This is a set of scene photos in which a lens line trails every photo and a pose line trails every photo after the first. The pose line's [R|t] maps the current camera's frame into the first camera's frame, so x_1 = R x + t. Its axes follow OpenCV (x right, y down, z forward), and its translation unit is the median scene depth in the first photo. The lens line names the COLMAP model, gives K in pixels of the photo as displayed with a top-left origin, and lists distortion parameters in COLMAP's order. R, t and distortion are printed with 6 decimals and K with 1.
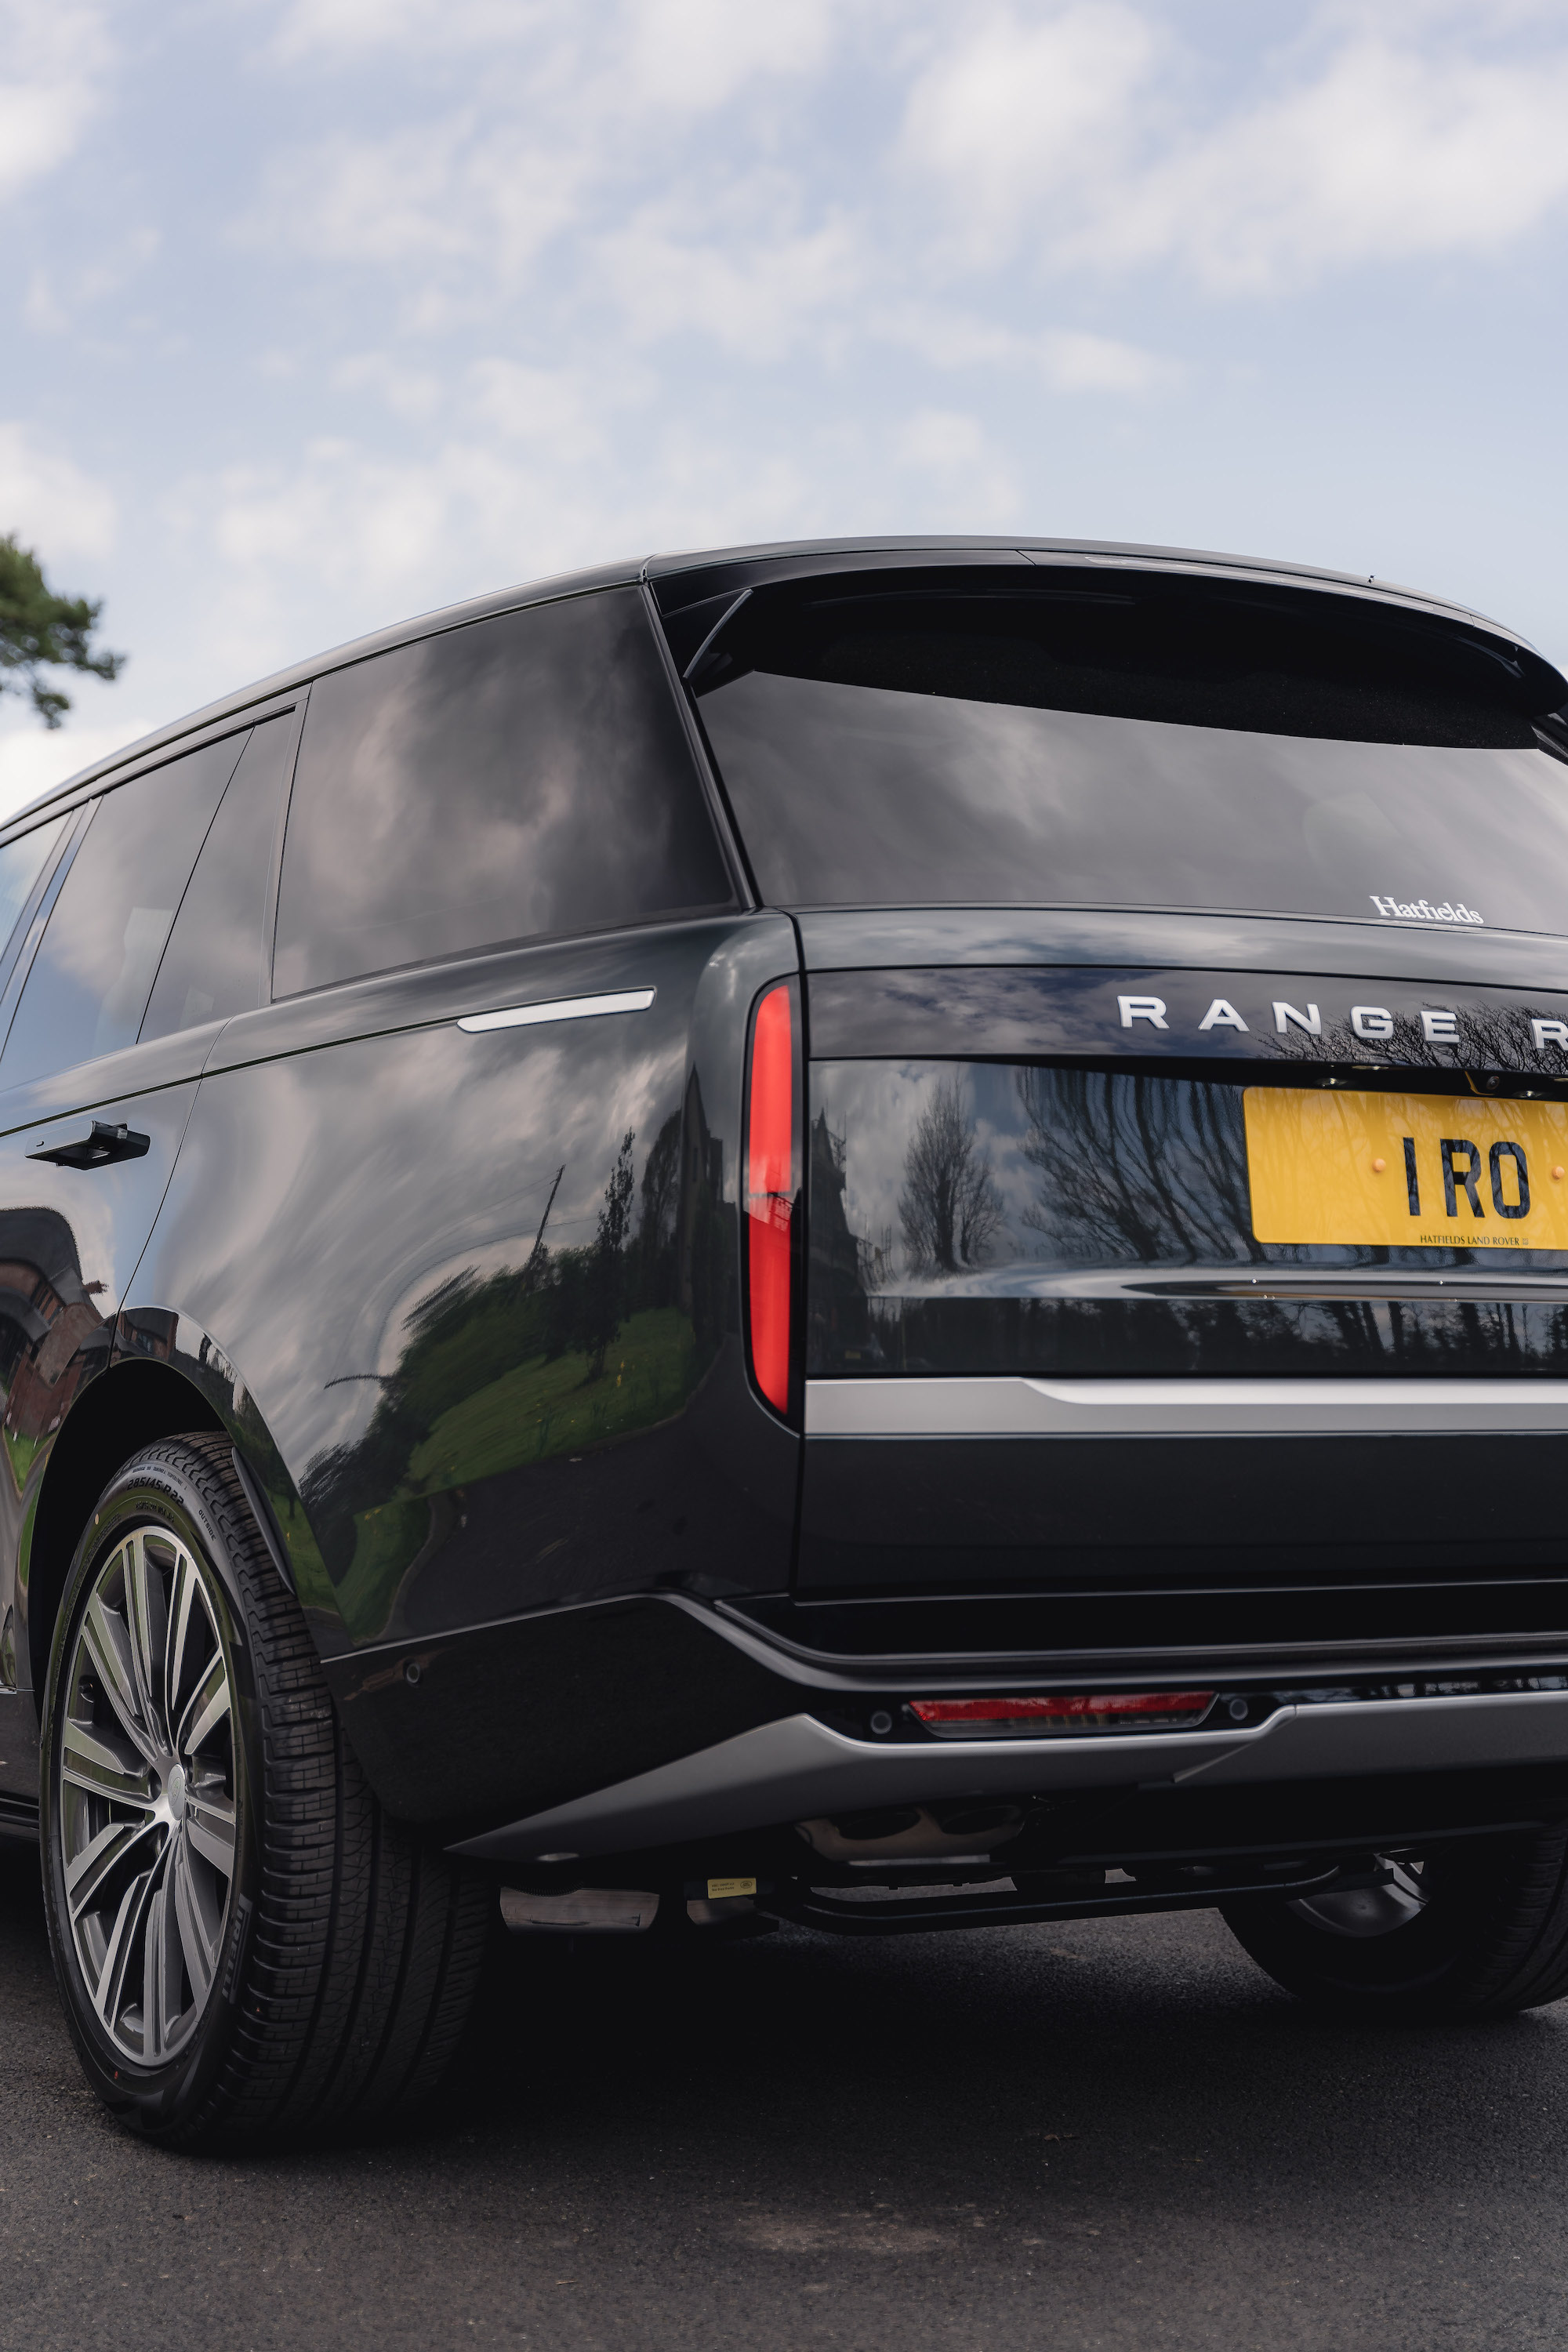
lens RADIAL K [[3285.2, 0, 721.9], [0, 3285.2, 1180.2], [0, 0, 1]] dist [0.002289, -0.003274]
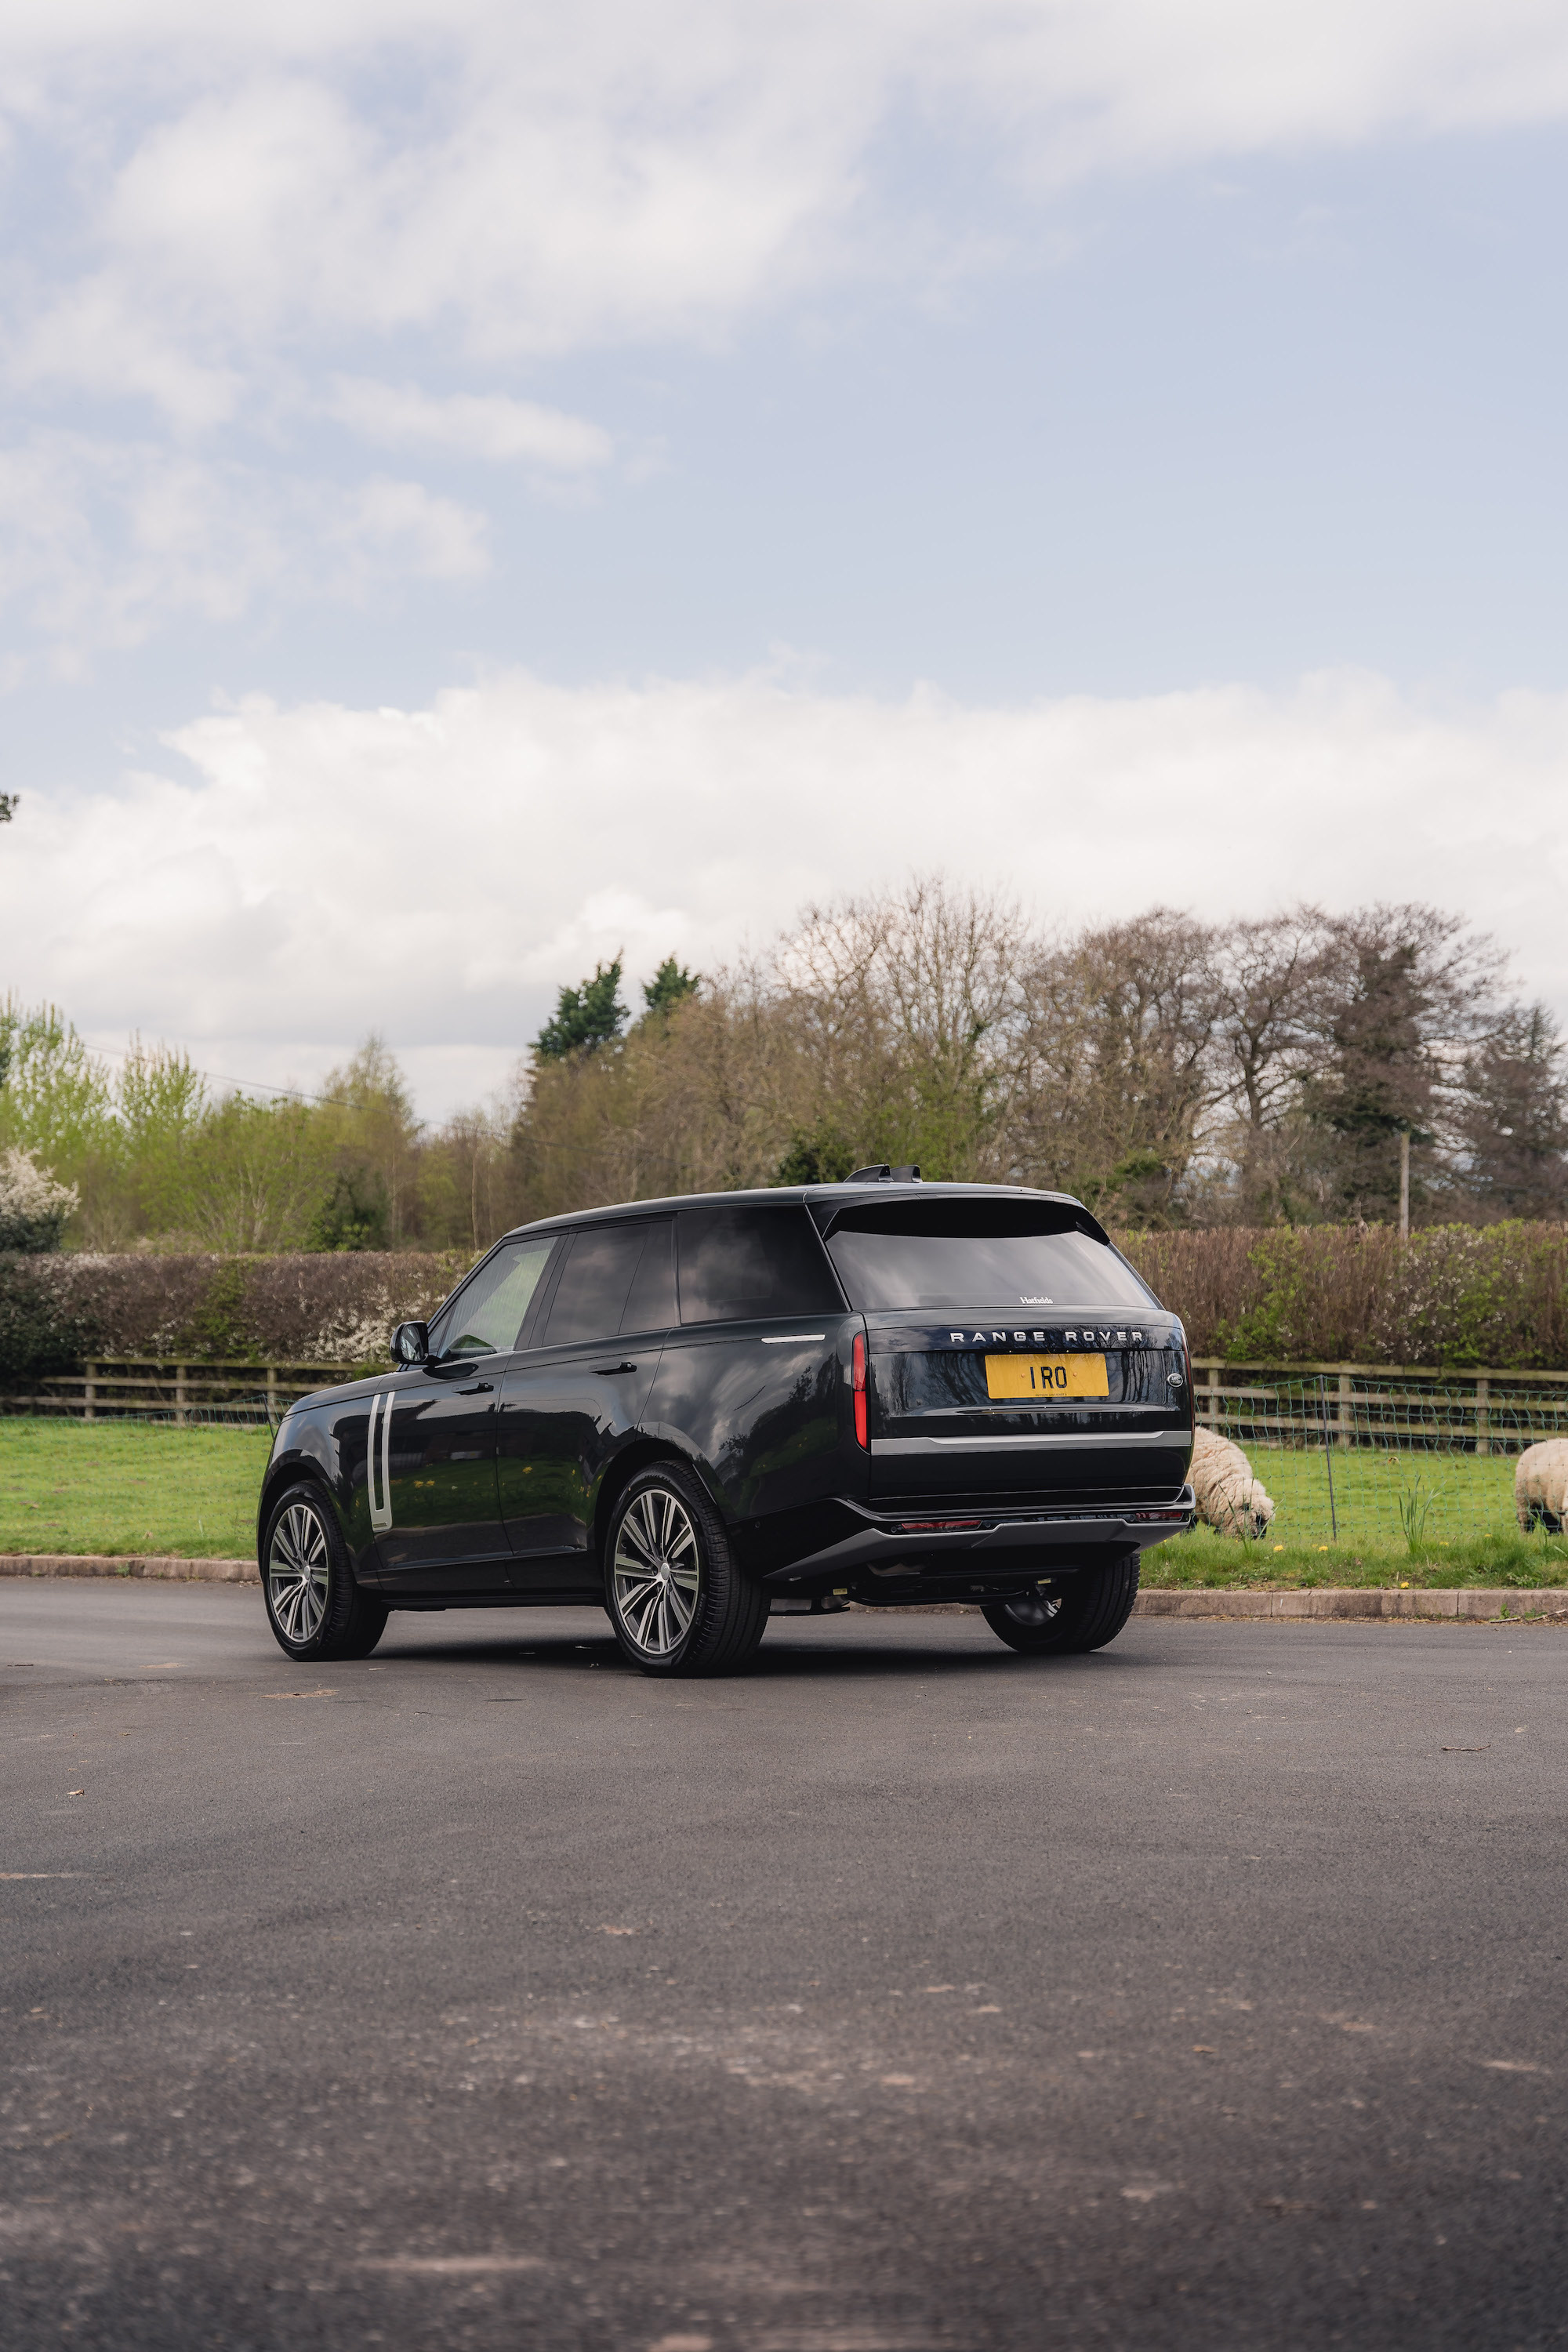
lens RADIAL K [[3511.1, 0, 784.0], [0, 3511.1, 1176.0], [0, 0, 1]] dist [-0.010936, -0.017255]
pose [[0.996120, -0.020622, 0.085560, -0.372800], [0.021347, 0.999743, -0.007573, -0.192738], [-0.085382, 0.009370, 0.996304, -2.717997]]
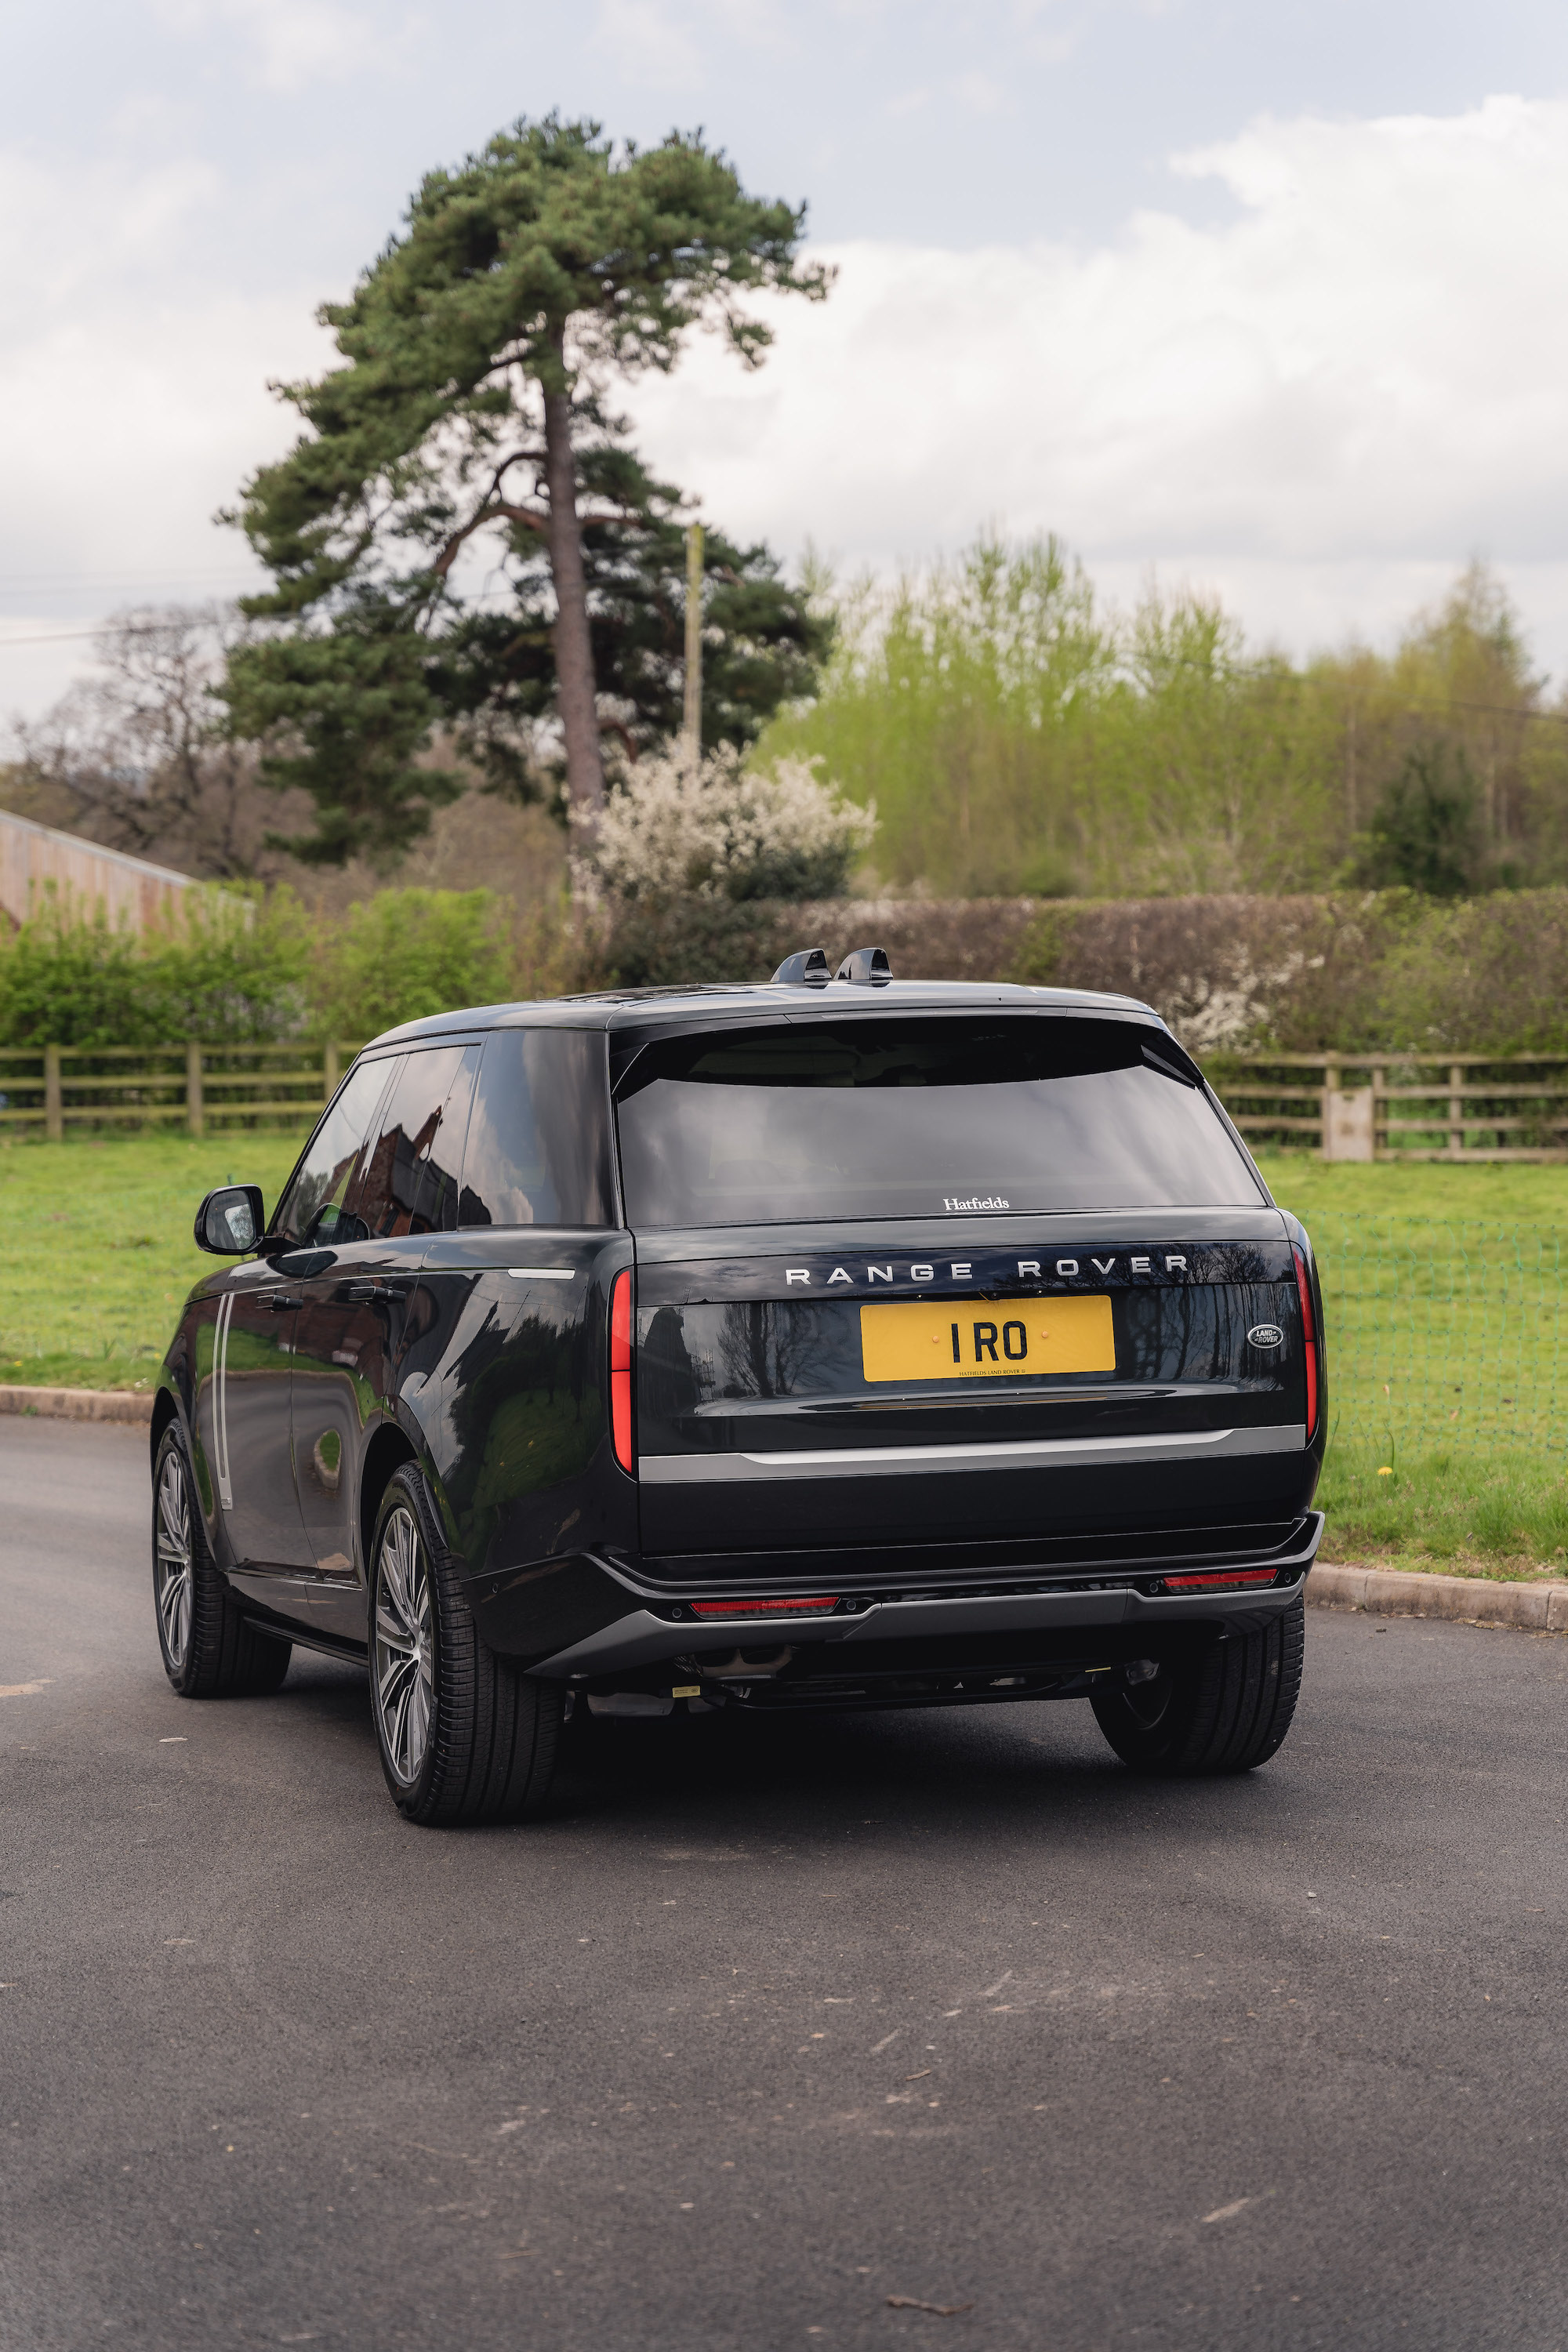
lens RADIAL K [[4569.4, 0, 784.0], [0, 4569.4, 1176.0], [0, 0, 1]] dist [0.057379, -0.421833]
pose [[0.973888, -0.025575, -0.225585, 0.726350], [0.044824, 0.995736, 0.080622, -0.327161], [0.222561, -0.088629, 0.970882, -1.705111]]
